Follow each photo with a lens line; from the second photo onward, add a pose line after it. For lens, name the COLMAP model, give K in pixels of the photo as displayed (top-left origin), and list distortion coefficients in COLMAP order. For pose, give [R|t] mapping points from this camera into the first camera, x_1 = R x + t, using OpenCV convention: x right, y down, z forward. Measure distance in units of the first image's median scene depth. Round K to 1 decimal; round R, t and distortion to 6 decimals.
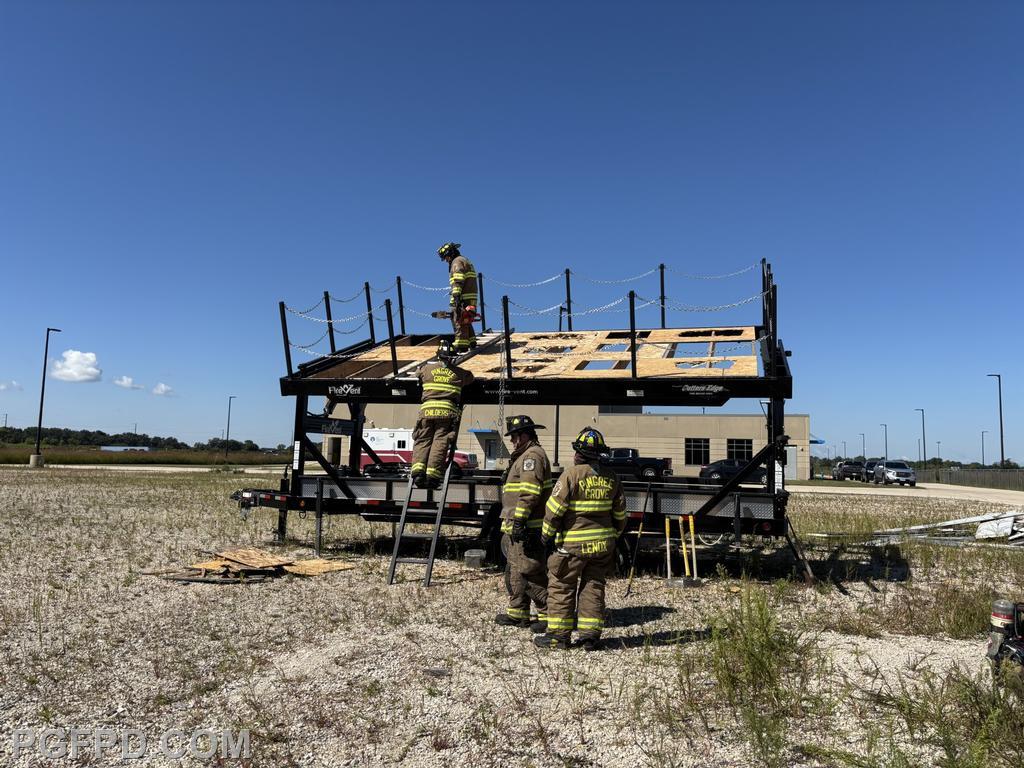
lens RADIAL K [[775.9, 0, 509.7], [0, 775.9, 383.6], [0, 0, 1]] dist [0.051619, -0.062107]
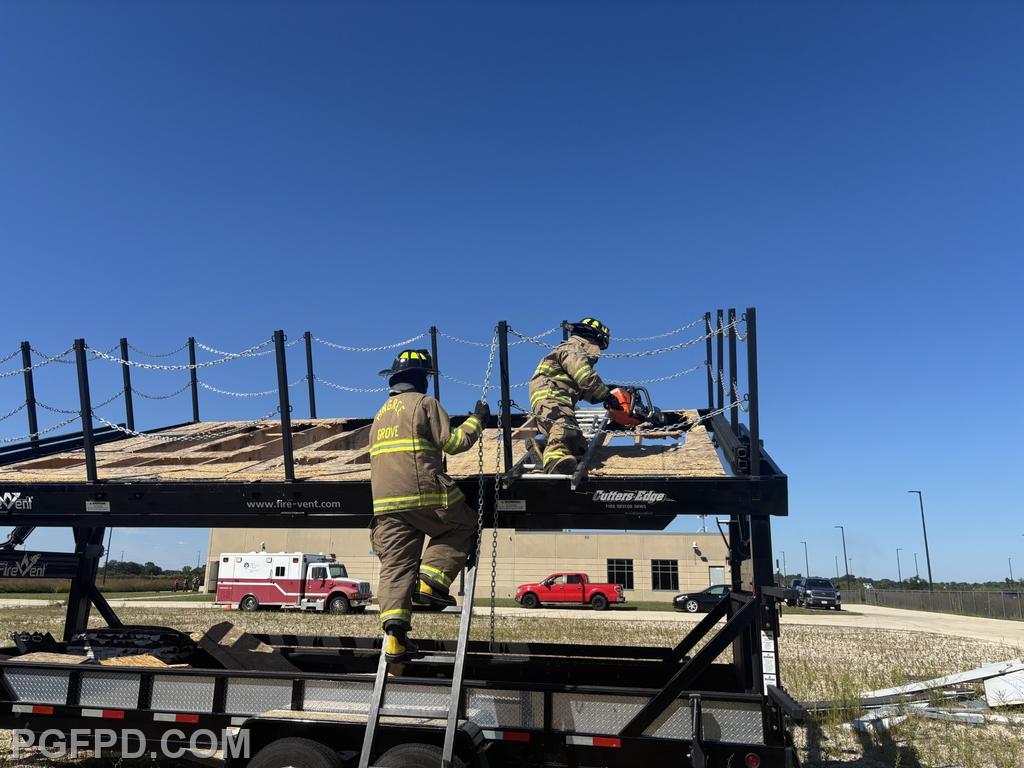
lens RADIAL K [[775.9, 0, 506.4], [0, 775.9, 389.6], [0, 0, 1]] dist [0.051619, -0.062107]
pose [[0.995509, 0.012998, 0.093774, 0.084460], [0.000373, 0.989983, -0.141183, 0.006825], [-0.094670, 0.140584, 0.985532, 0.350896]]
